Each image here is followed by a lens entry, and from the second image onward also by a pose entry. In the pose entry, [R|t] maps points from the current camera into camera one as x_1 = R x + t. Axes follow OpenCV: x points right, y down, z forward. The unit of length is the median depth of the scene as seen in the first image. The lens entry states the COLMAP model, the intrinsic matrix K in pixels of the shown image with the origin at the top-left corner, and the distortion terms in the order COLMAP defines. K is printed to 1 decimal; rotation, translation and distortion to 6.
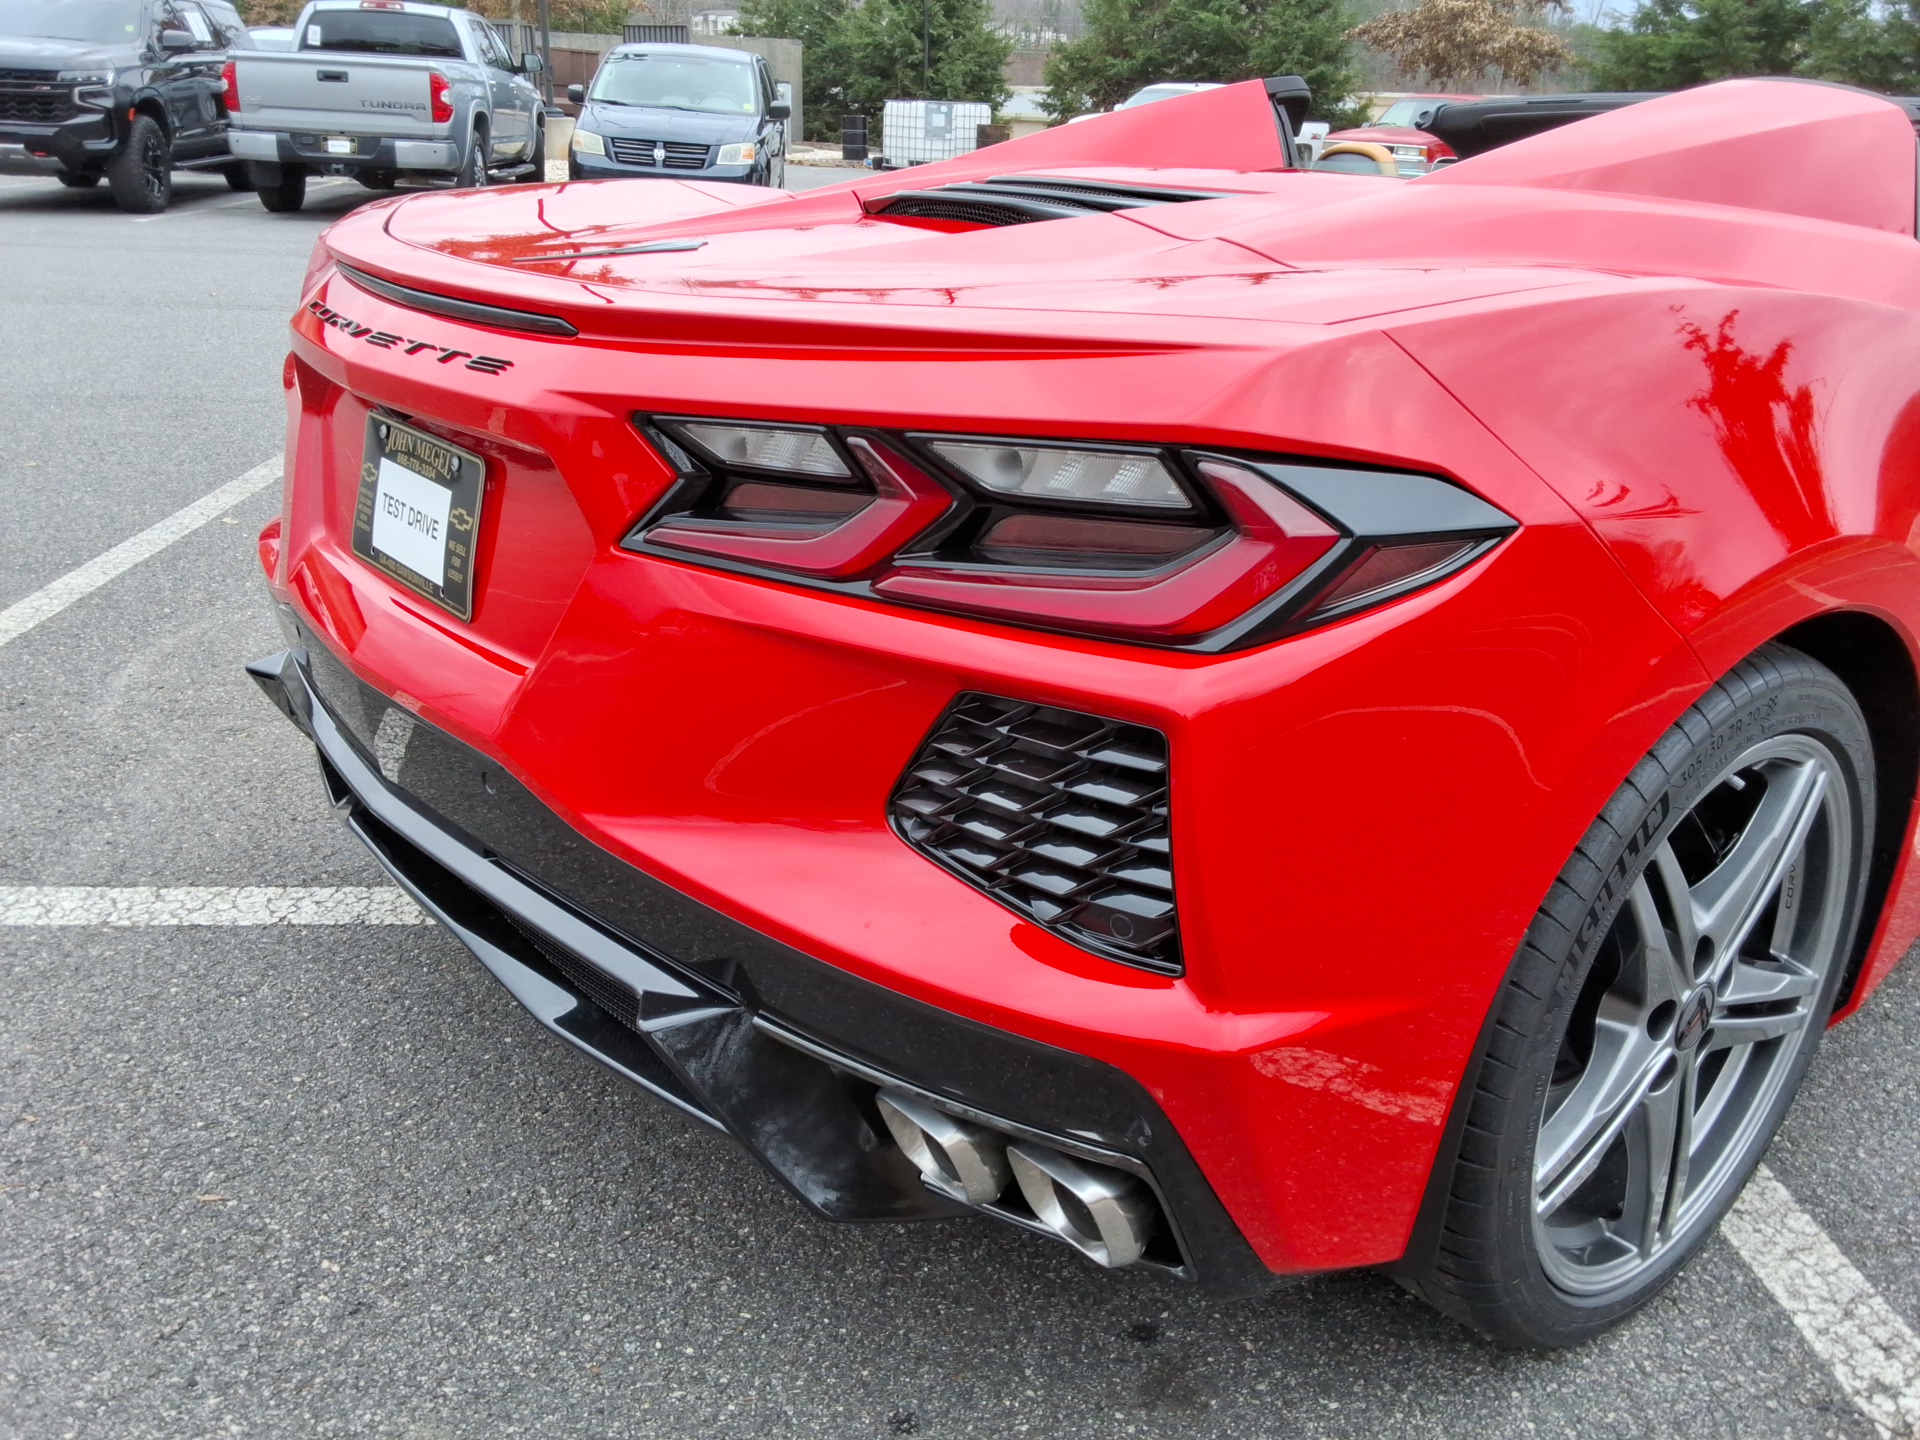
lens RADIAL K [[1541.2, 0, 972.7], [0, 1541.2, 695.5], [0, 0, 1]] dist [0.112586, -0.178727]
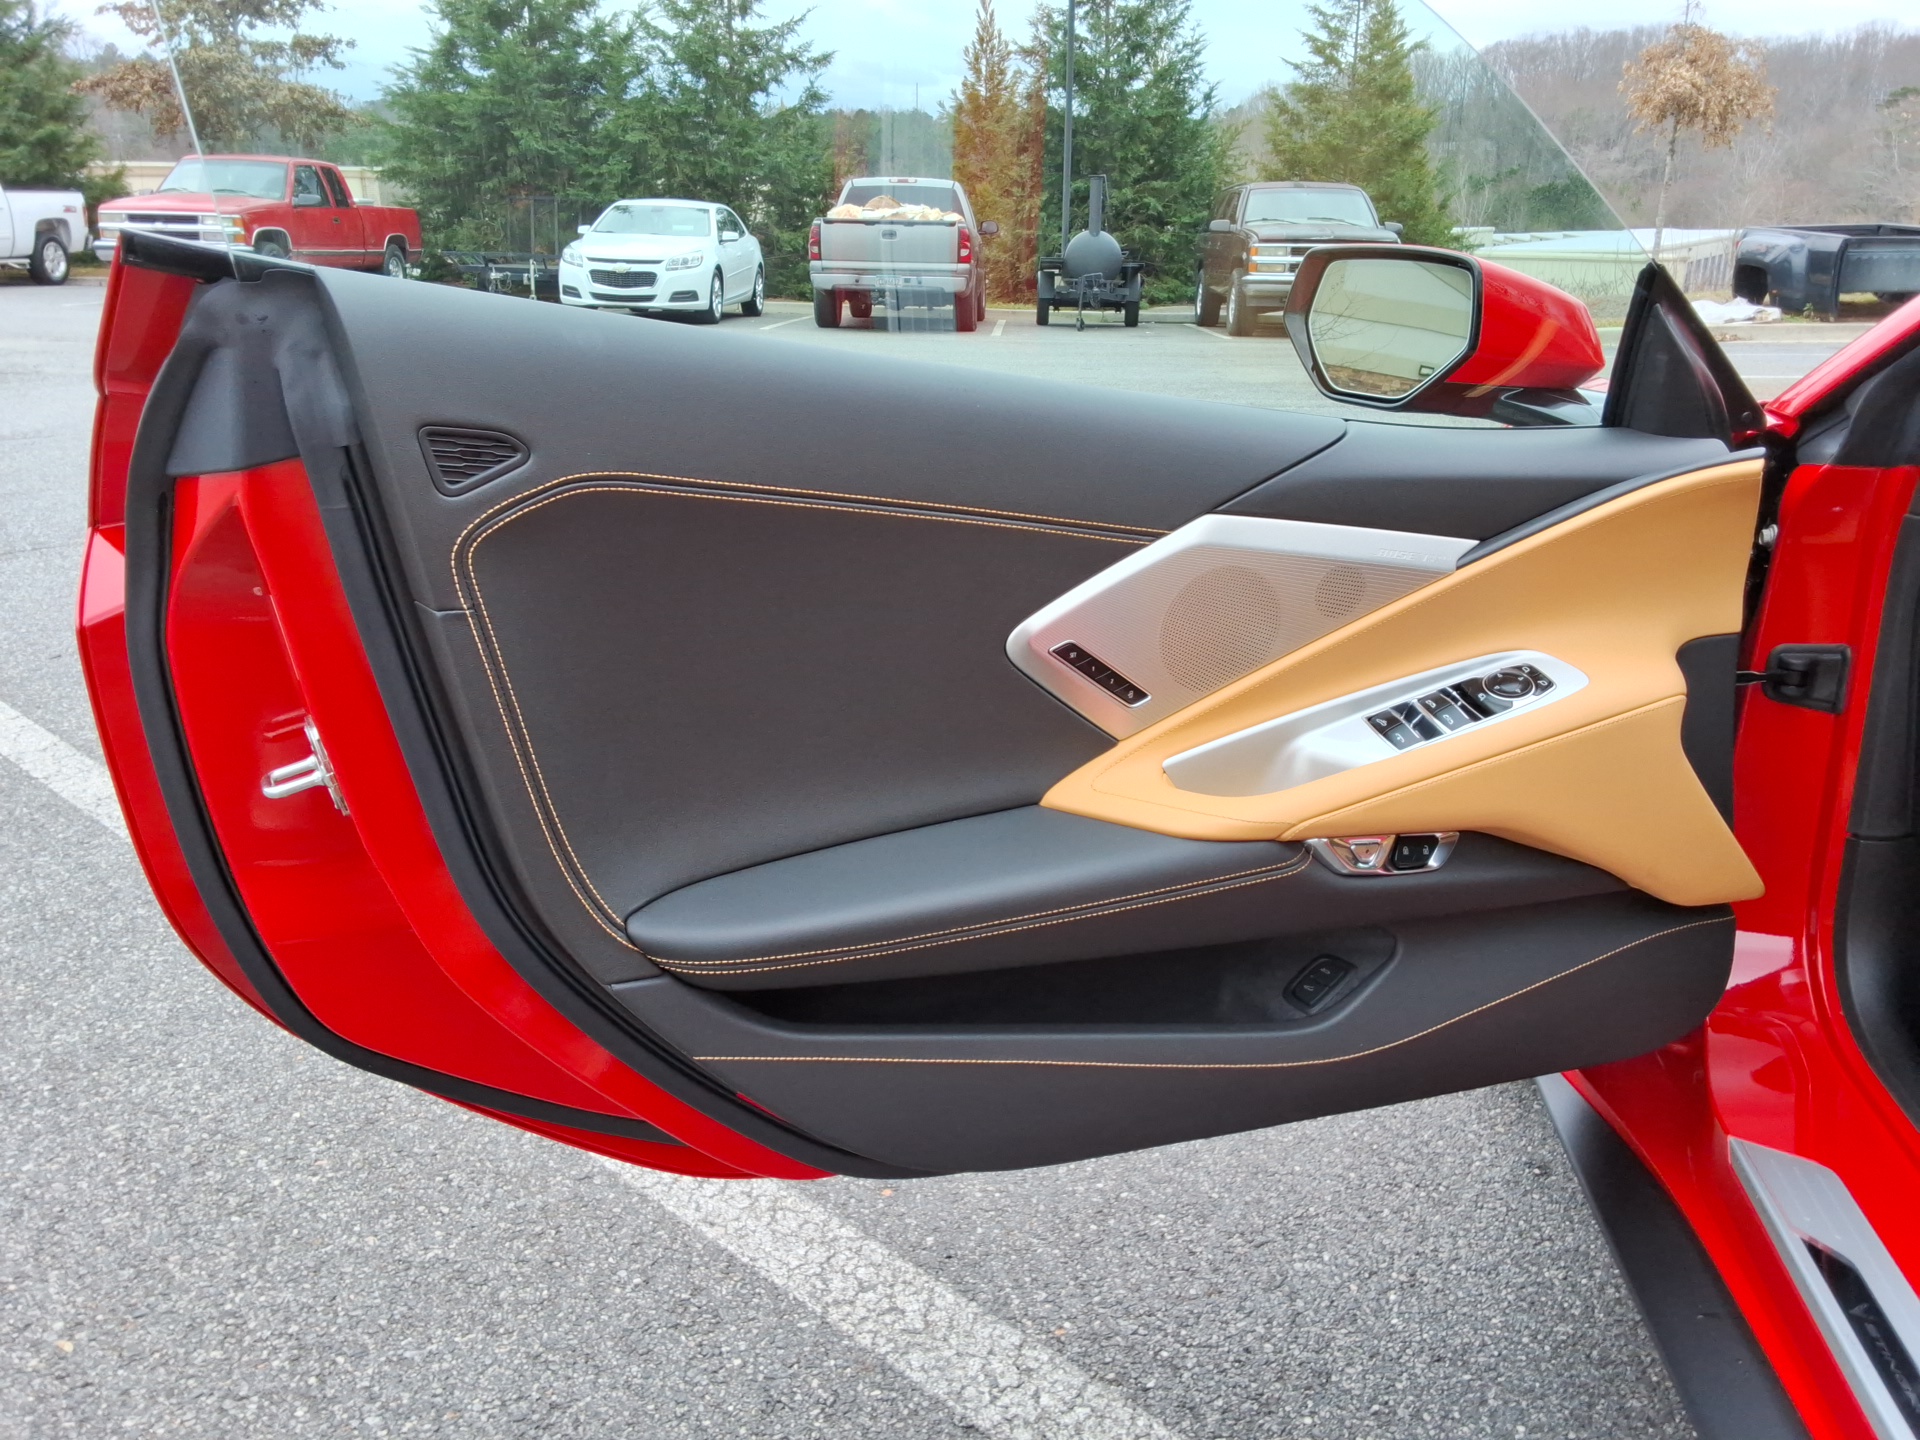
lens RADIAL K [[1549.5, 0, 972.1], [0, 1549.5, 696.3], [0, 0, 1]] dist [0.122107, -0.183499]
pose [[0.740622, -0.225060, 0.633109, -0.111892], [0.251609, 0.966574, 0.049265, -0.580694], [-0.623034, 0.122809, 0.772494, 1.732761]]
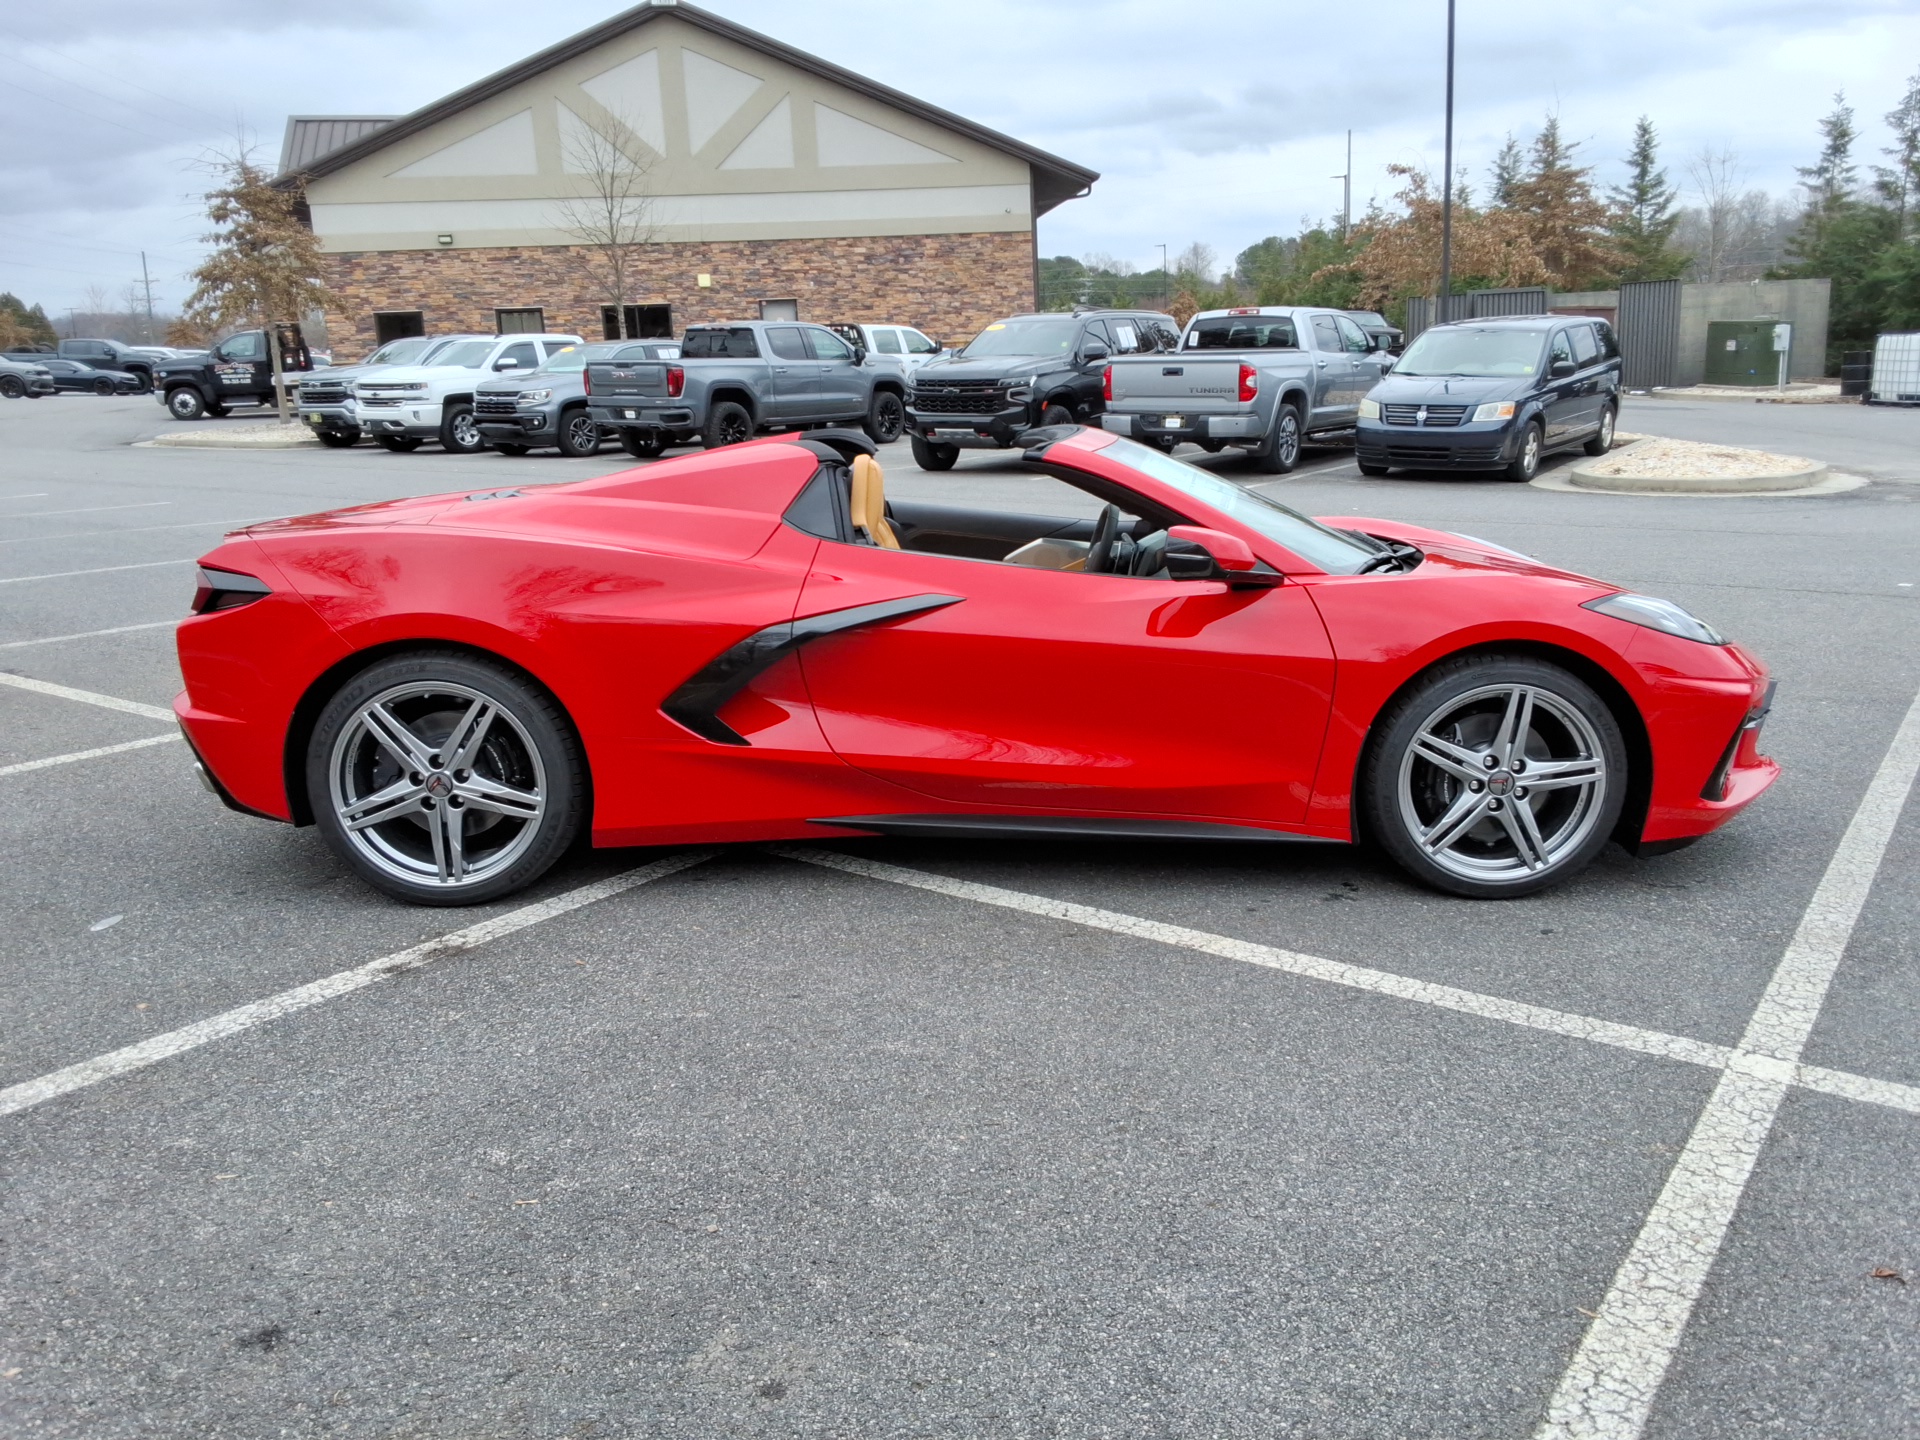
lens RADIAL K [[1541.2, 0, 972.7], [0, 1541.2, 695.5], [0, 0, 1]] dist [0.112586, -0.178727]
pose [[0.766183, 0.078313, -0.637832, 2.337307], [-0.170165, 0.981841, -0.083857, 0.093795], [0.619683, 0.172787, 0.765596, -0.454675]]
